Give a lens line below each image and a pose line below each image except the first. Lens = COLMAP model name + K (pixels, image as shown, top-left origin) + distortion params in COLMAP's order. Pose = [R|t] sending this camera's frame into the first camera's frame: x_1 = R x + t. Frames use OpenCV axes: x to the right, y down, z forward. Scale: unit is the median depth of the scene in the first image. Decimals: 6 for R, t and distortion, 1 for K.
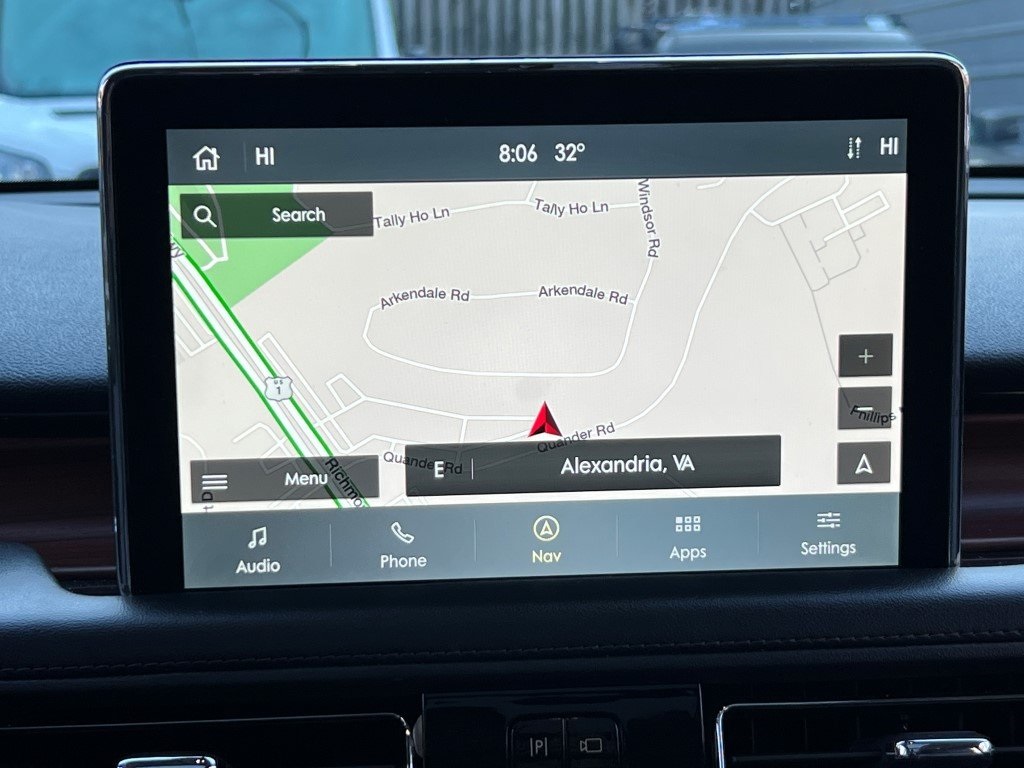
lens RADIAL K [[1989.3, 0, 512.0], [0, 1989.3, 384.0], [0, 0, 1]] dist [0.192296, -0.276676]
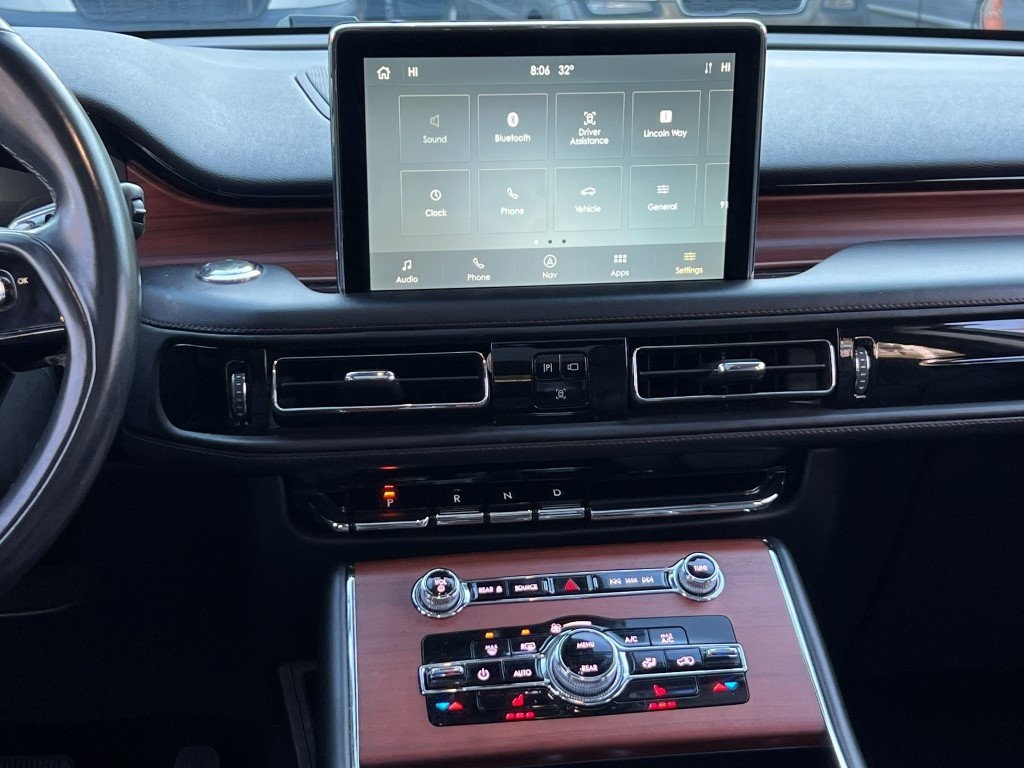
lens RADIAL K [[1688.9, 0, 512.0], [0, 1688.9, 384.0], [0, 0, 1]] dist [0.147019, -0.041244]
pose [[0.997291, -0.002924, 0.073496, -0.146791], [-0.009383, 0.985989, 0.166544, -0.088181], [-0.072954, -0.166783, 0.983291, -0.686584]]
